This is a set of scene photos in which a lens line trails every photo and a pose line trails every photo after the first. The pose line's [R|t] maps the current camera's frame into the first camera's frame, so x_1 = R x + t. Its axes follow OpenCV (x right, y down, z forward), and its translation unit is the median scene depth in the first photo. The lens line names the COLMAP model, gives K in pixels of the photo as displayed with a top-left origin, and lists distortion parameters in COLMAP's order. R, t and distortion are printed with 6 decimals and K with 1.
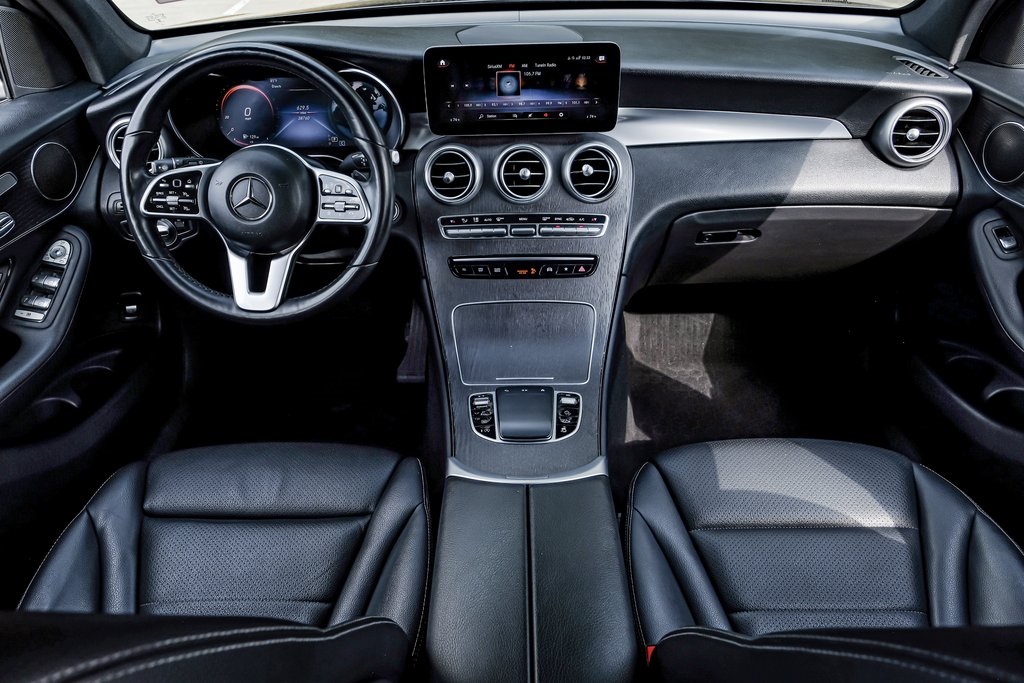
lens RADIAL K [[689.8, 0, 512.0], [0, 689.8, 341.5], [0, 0, 1]] dist [-0.018701, 0.002523]
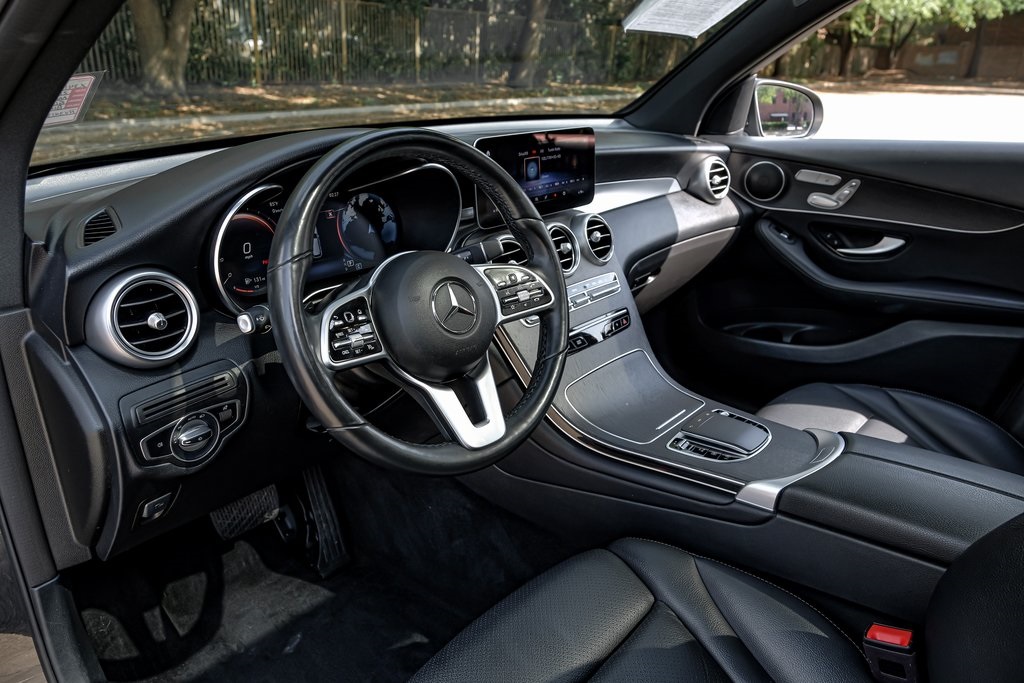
lens RADIAL K [[683.7, 0, 512.0], [0, 683.7, 341.5], [0, 0, 1]] dist [-0.042917, -0.001576]
pose [[0.670285, -0.258599, 0.695590, -0.780782], [0.416718, 0.906748, -0.064457, -0.081494], [-0.614056, 0.333069, 0.715542, 0.354528]]
